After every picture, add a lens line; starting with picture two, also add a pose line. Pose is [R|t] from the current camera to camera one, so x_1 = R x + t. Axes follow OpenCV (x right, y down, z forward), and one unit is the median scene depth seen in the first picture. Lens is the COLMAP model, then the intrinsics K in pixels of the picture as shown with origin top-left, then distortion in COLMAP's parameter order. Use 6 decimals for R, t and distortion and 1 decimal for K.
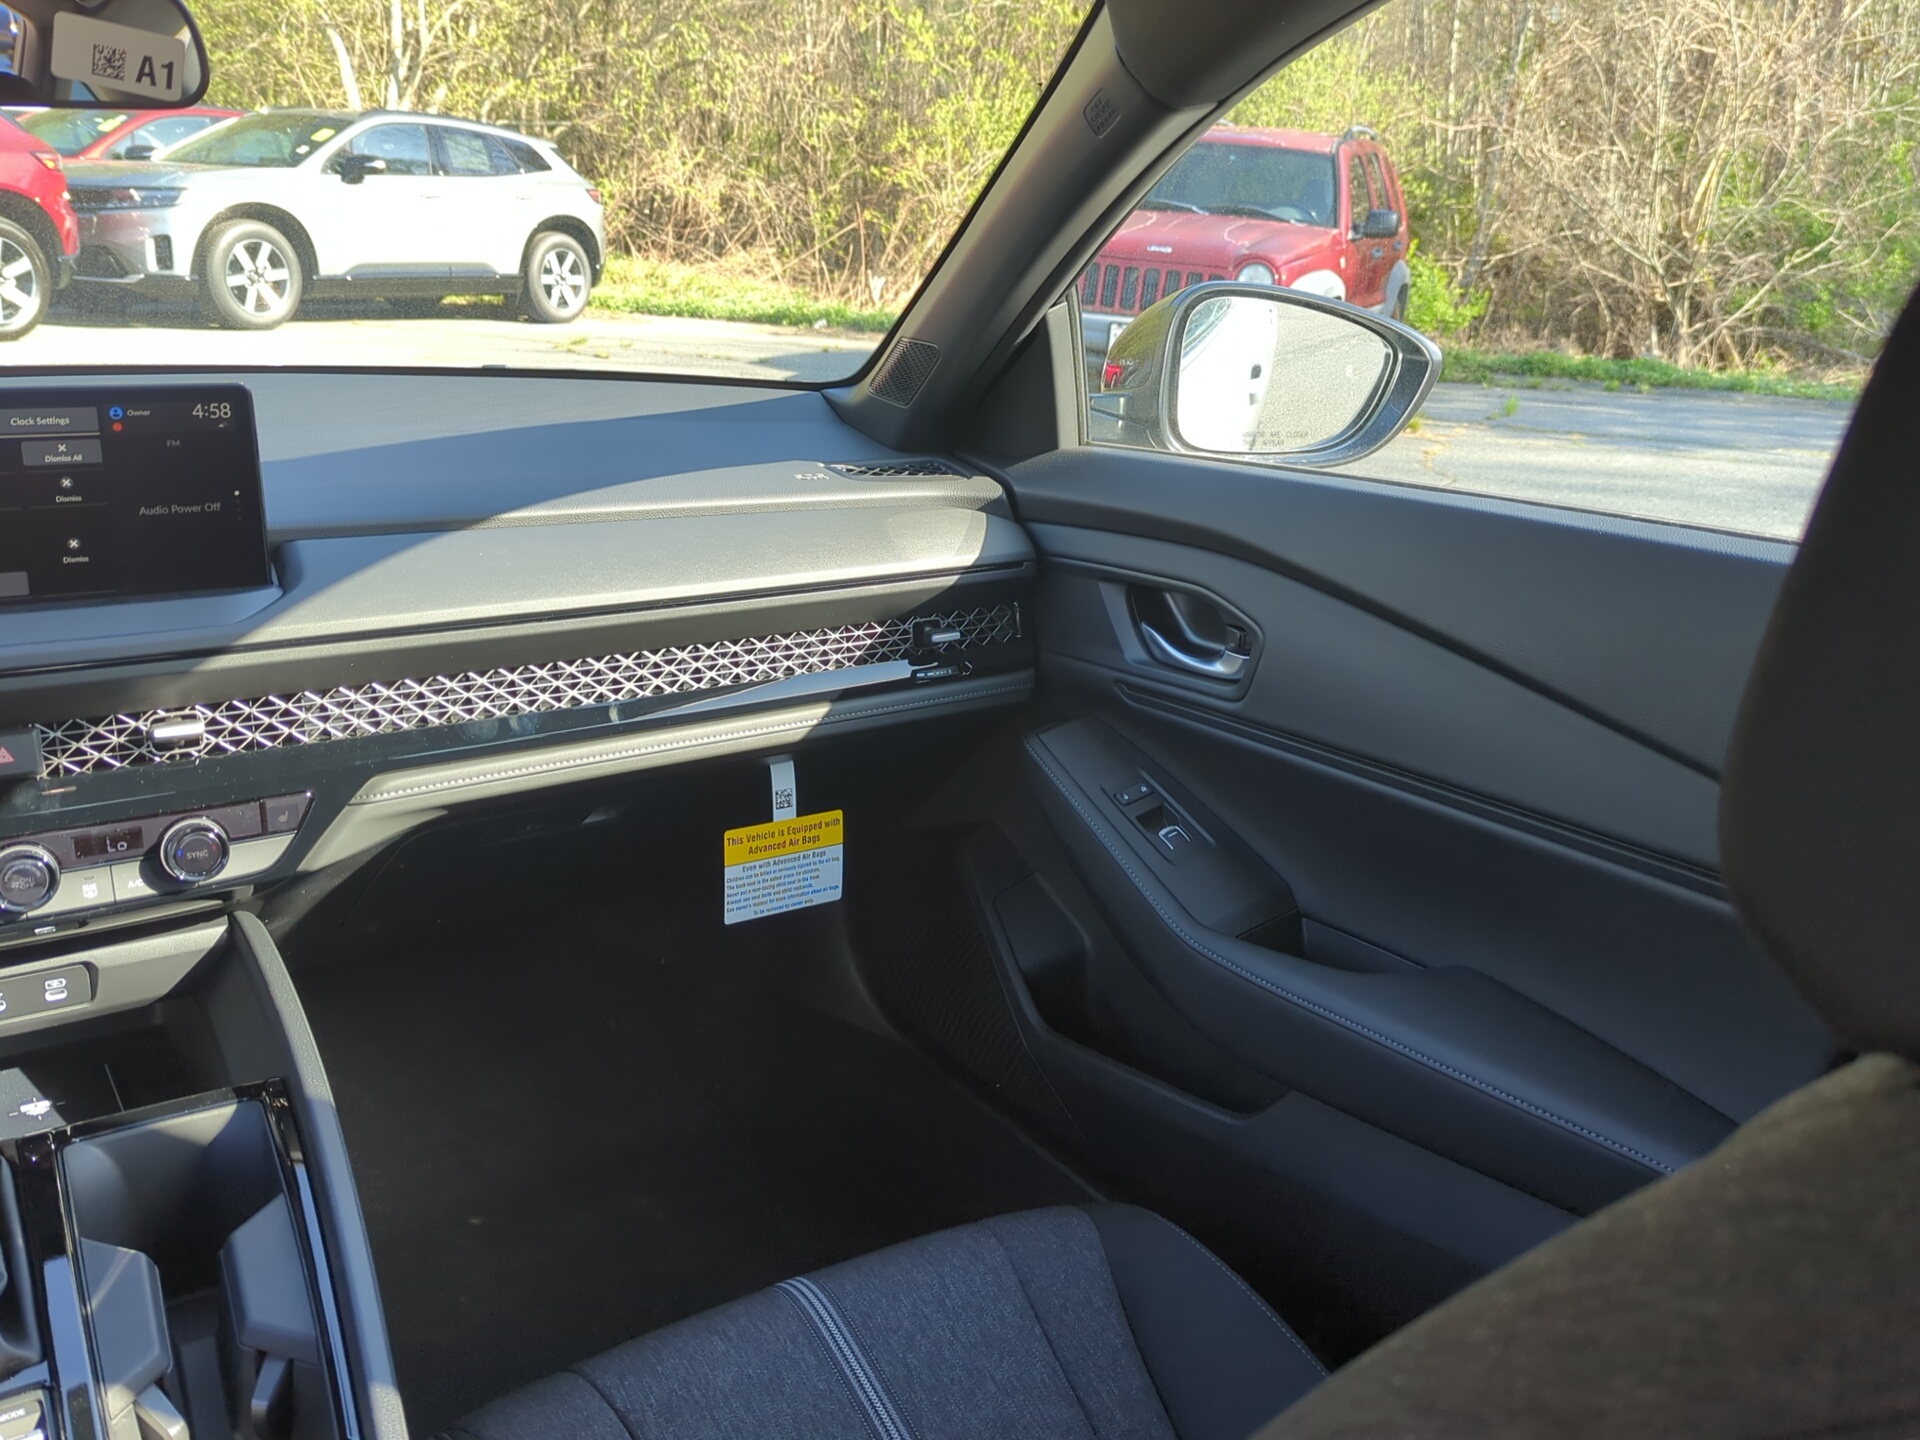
lens RADIAL K [[1726.8, 0, 964.1], [0, 1726.8, 695.7], [0, 0, 1]] dist [0.072558, -0.056443]
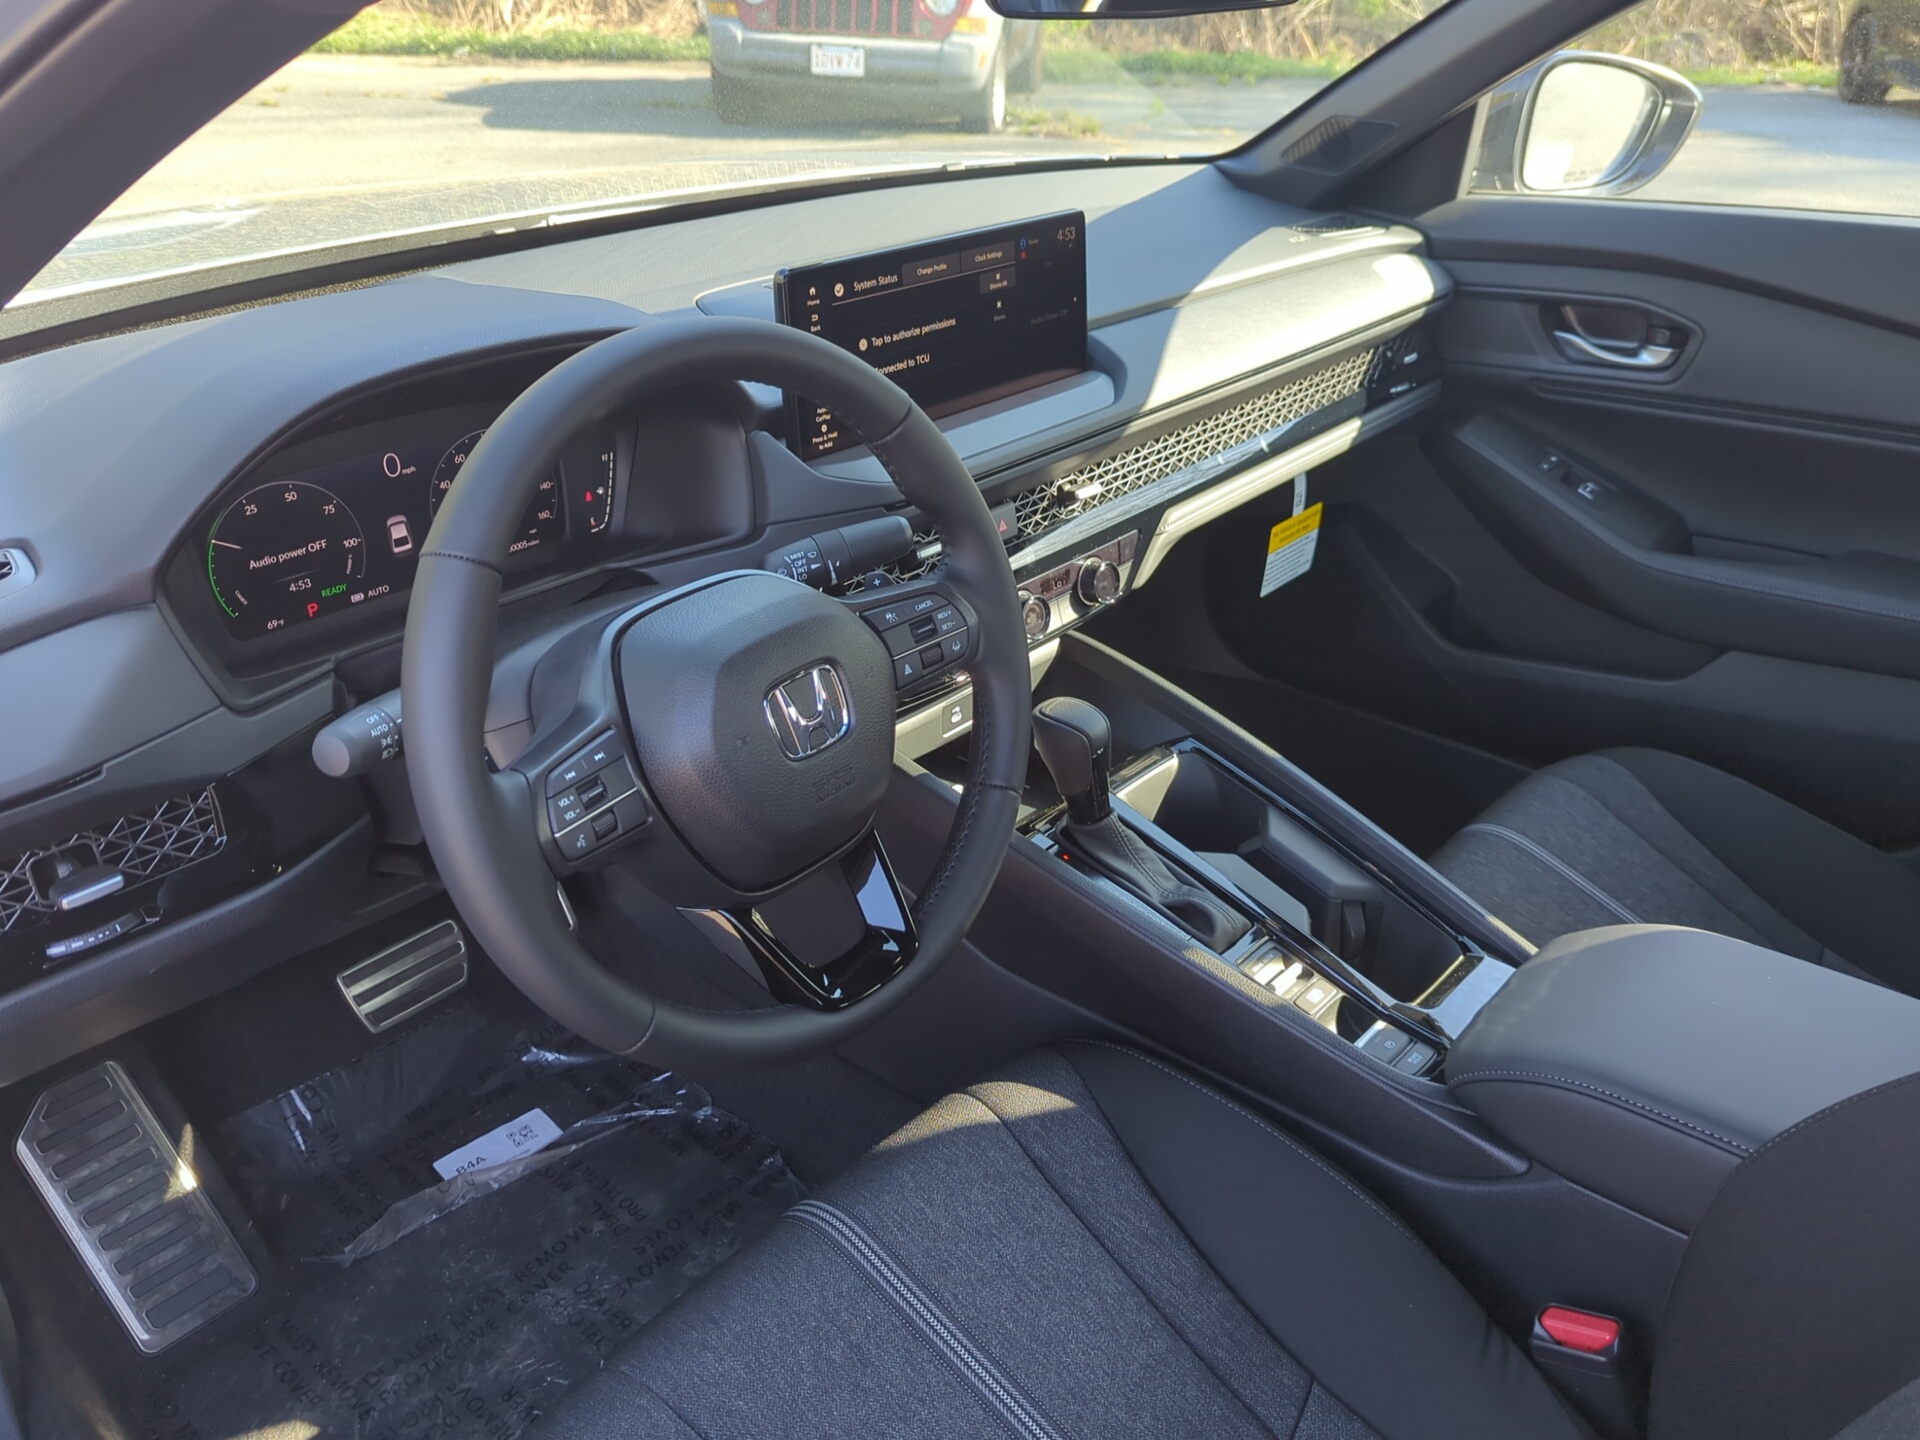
lens RADIAL K [[1567.7, 0, 978.9], [0, 1567.7, 713.9], [0, 0, 1]] dist [0.045113, -0.025065]
pose [[0.961225, -0.151585, 0.230365, -0.735065], [0.103016, 0.972274, 0.209932, -0.065291], [-0.255801, -0.178060, 0.950190, -0.113105]]
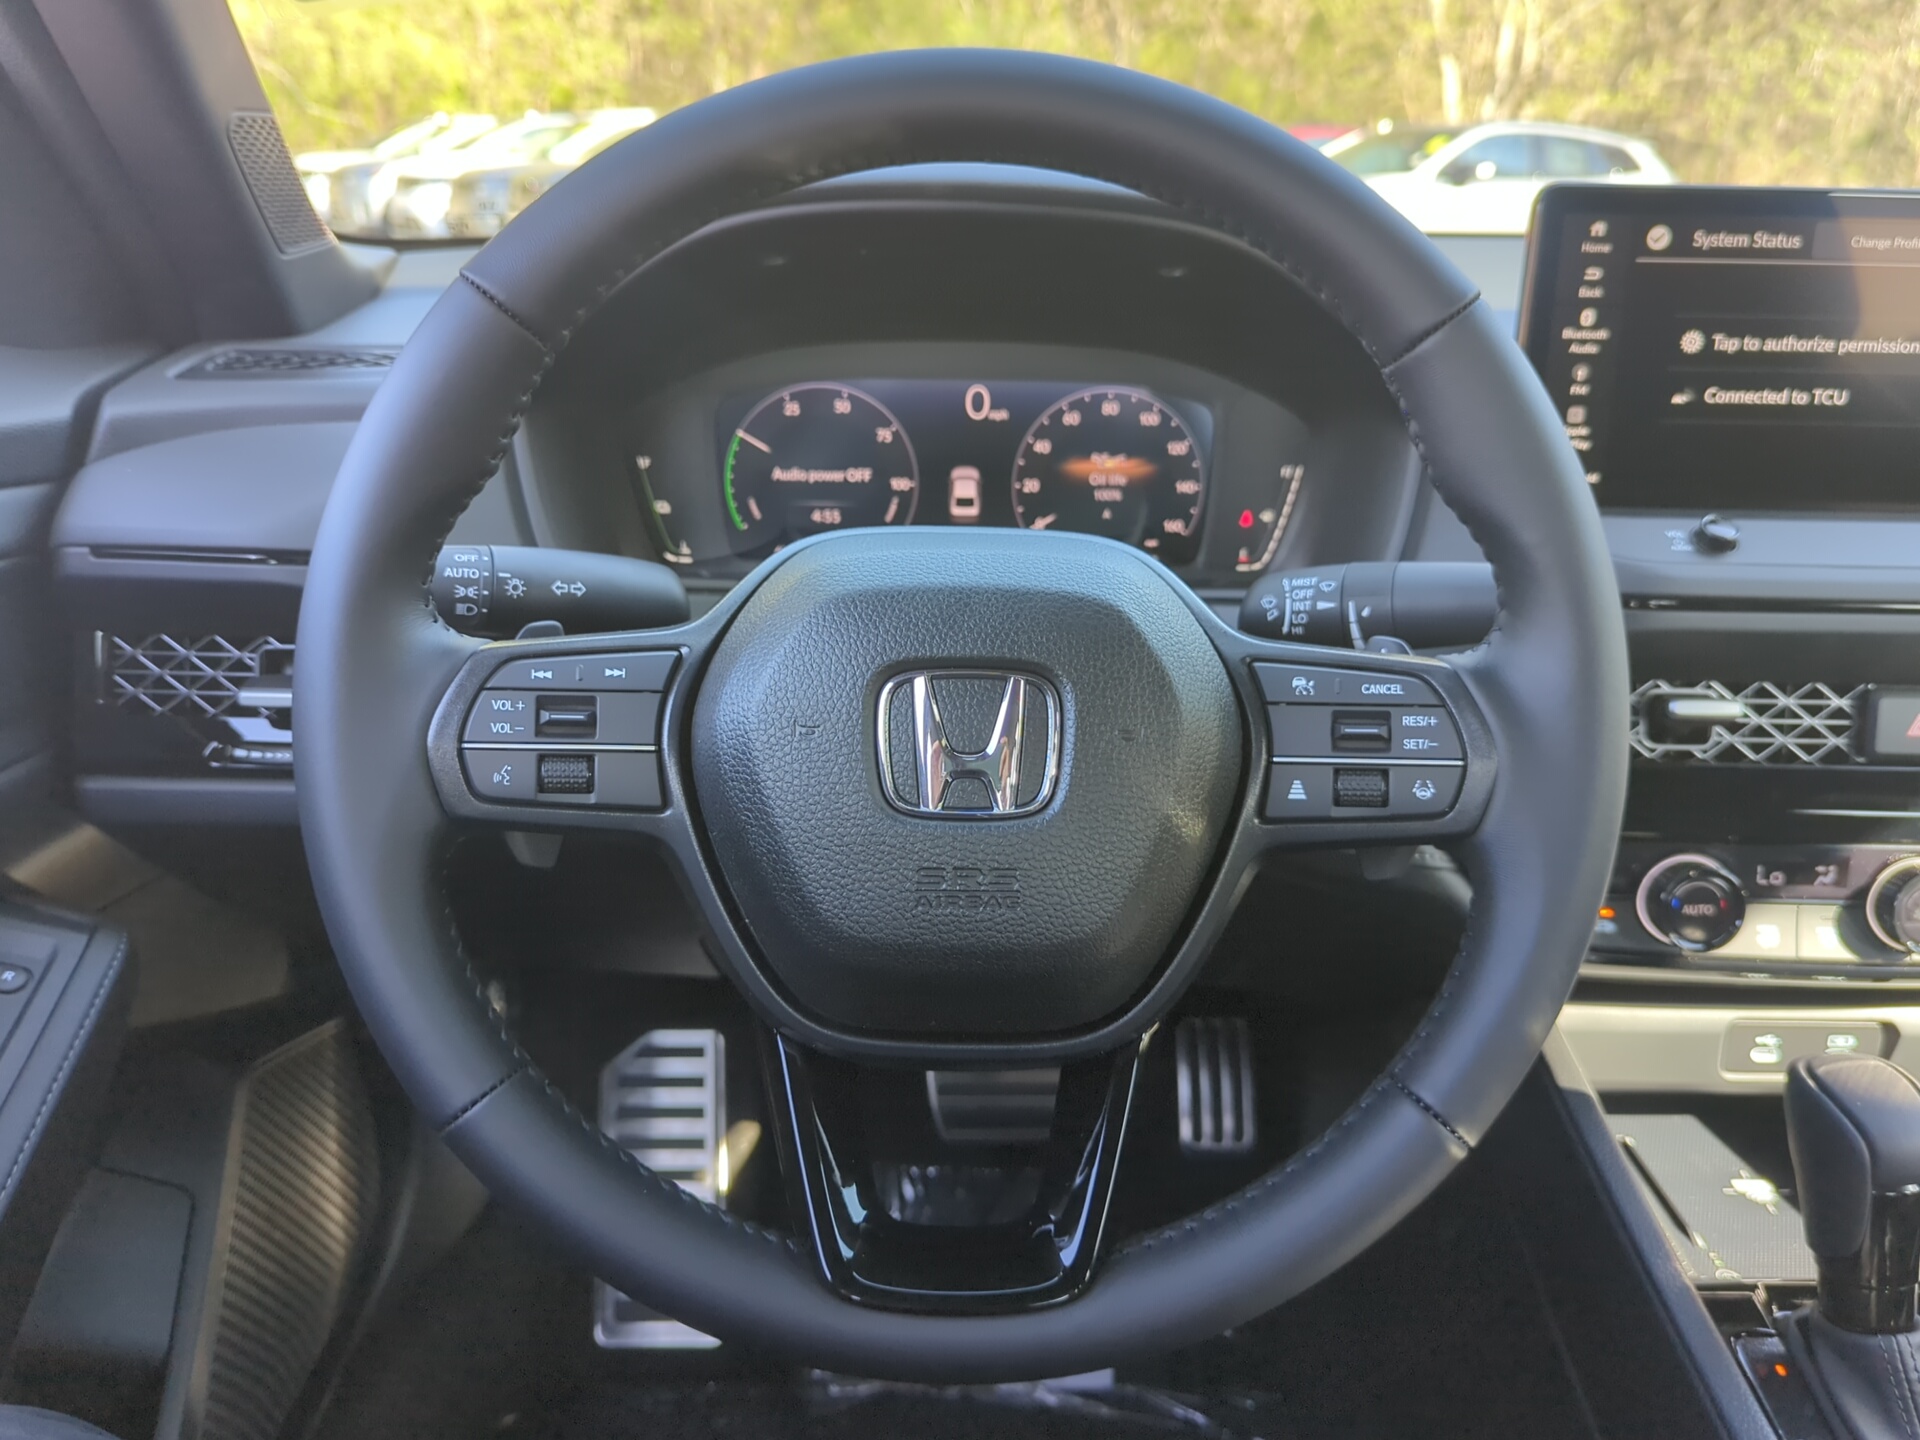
lens RADIAL K [[1567.7, 0, 972.9], [0, 1567.7, 710.5], [0, 0, 1]] dist [0.045113, -0.025065]
pose [[0.837610, 0.155238, -0.523747, -0.459331], [-0.143390, 0.987633, 0.063413, 0.035839], [0.527113, 0.021985, 0.849510, 0.231606]]
